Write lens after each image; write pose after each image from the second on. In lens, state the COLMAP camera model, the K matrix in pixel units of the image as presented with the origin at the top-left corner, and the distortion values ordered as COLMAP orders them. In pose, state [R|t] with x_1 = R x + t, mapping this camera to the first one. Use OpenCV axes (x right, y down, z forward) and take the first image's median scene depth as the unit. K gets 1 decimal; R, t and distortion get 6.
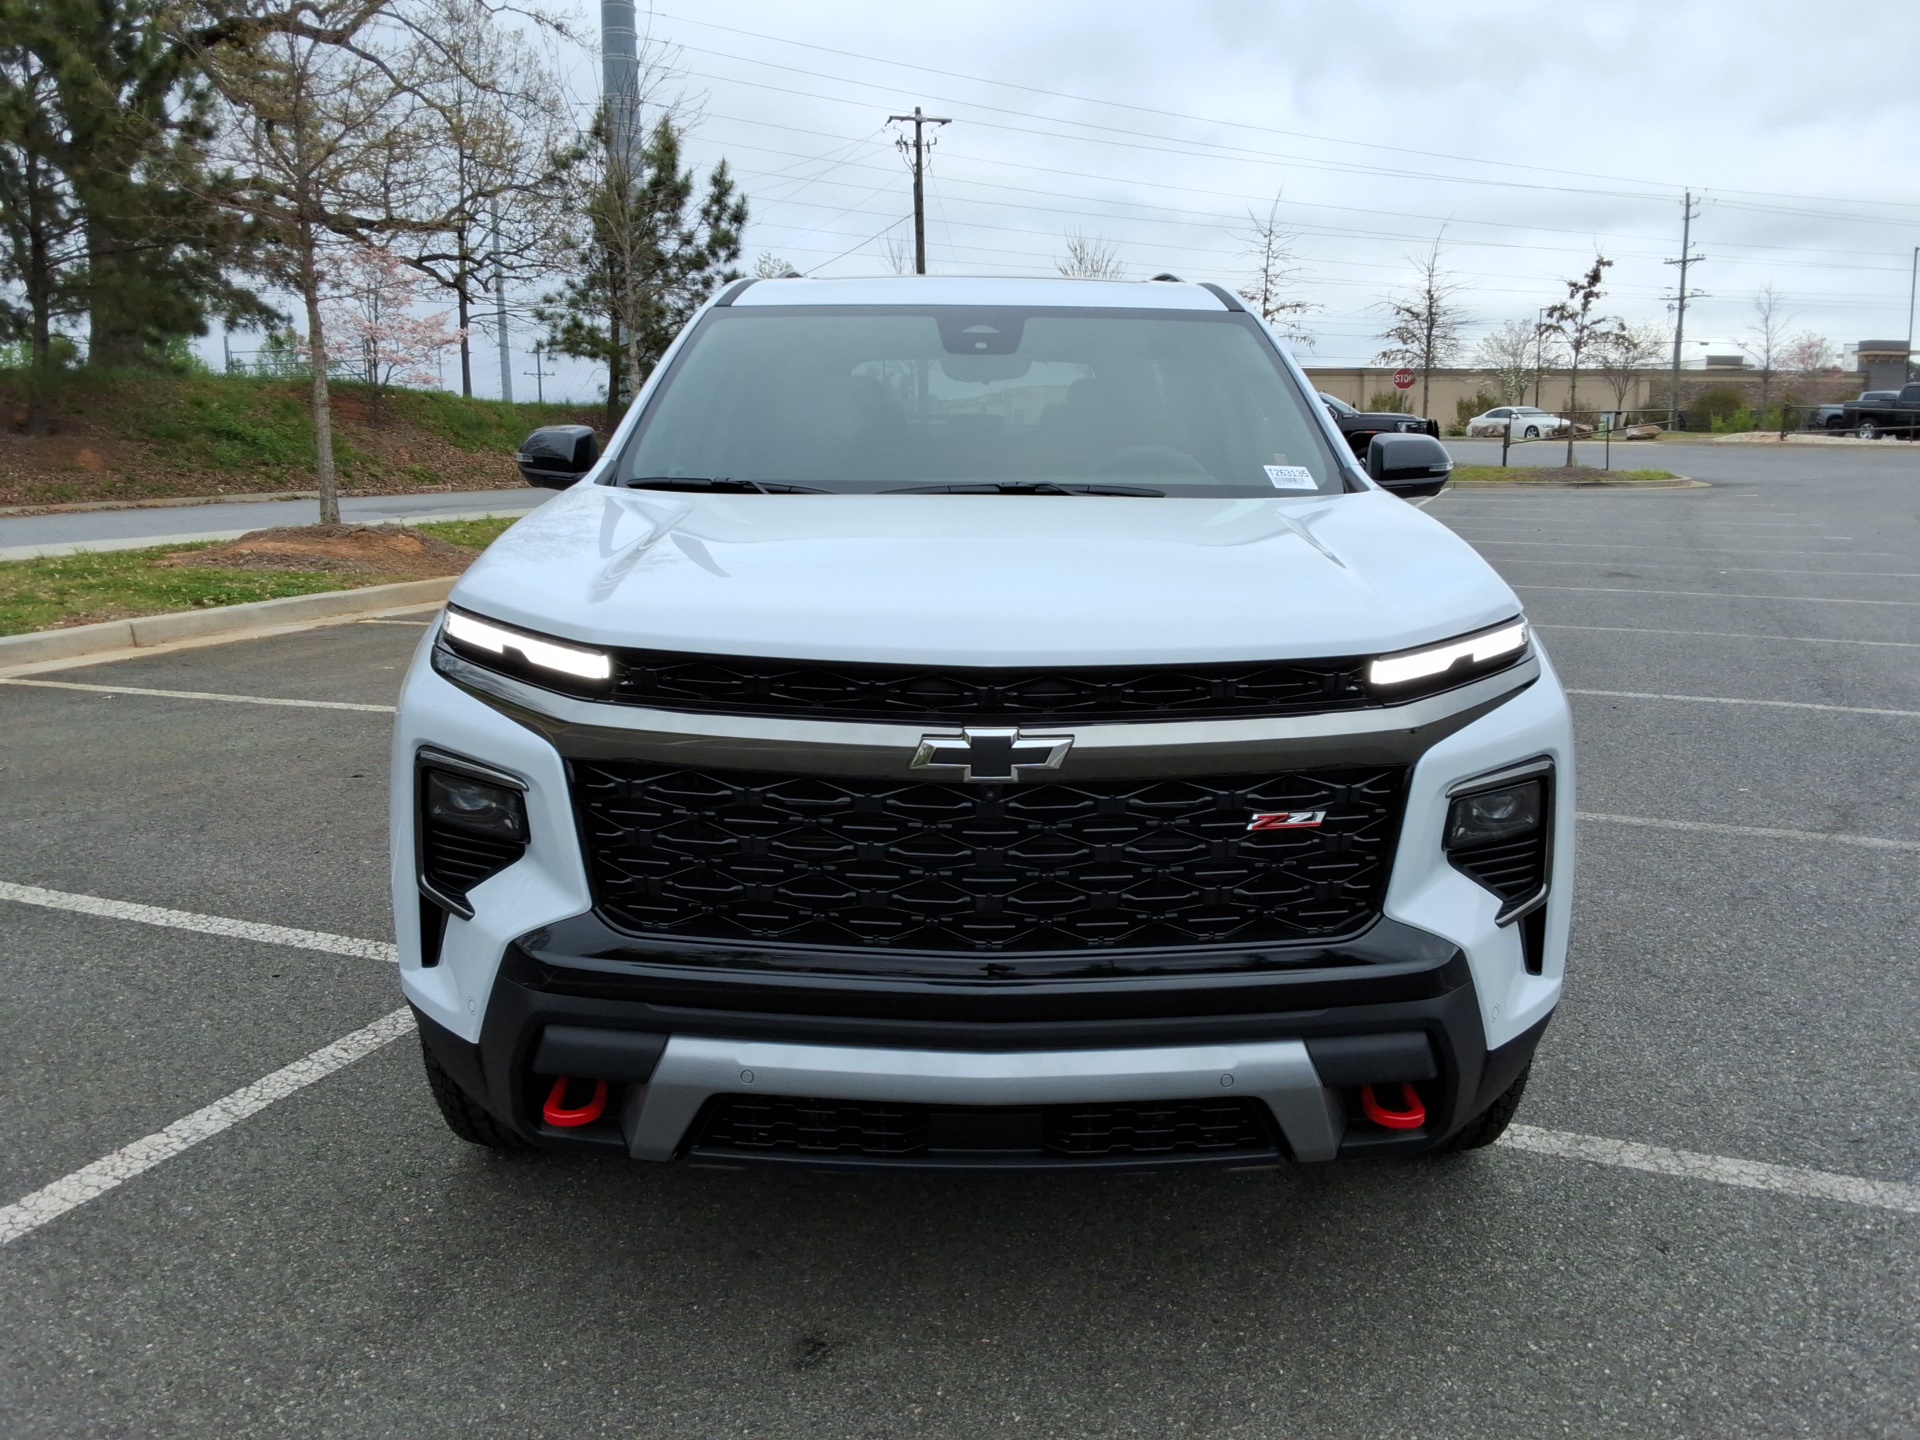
lens RADIAL K [[1535.2, 0, 988.6], [0, 1535.2, 704.1], [0, 0, 1]] dist [0.114218, -0.176855]
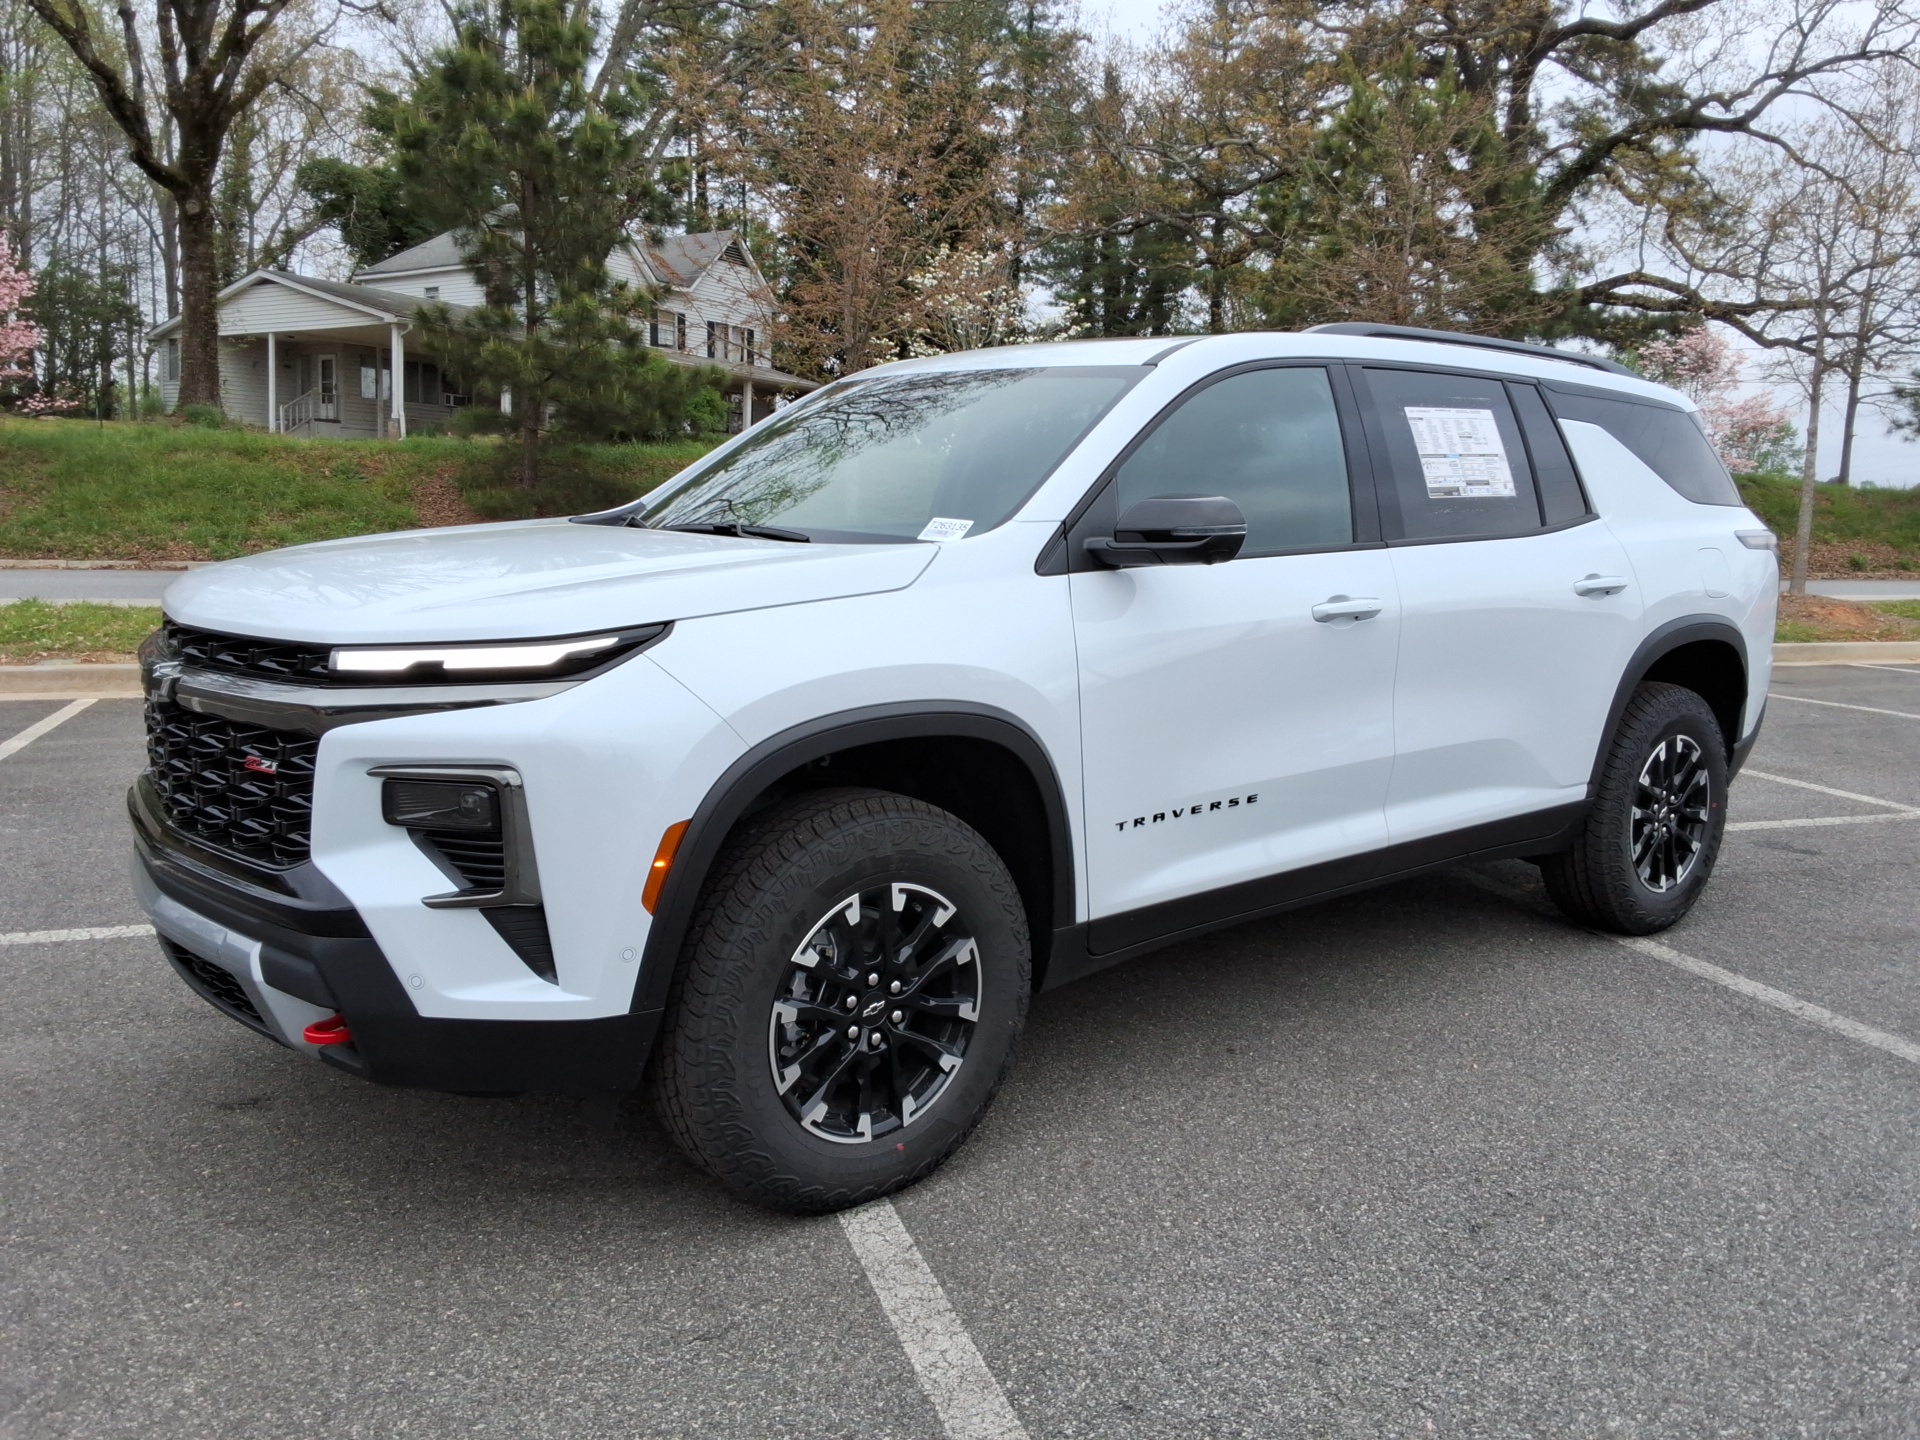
lens RADIAL K [[1535.2, 0, 953.5], [0, 1535.2, 703.7], [0, 0, 1]] dist [0.114218, -0.176855]
pose [[0.630572, 0.114466, -0.767644, 1.369366], [-0.156819, 0.987455, 0.018426, -0.078065], [0.760123, 0.108762, 0.640612, 0.538338]]
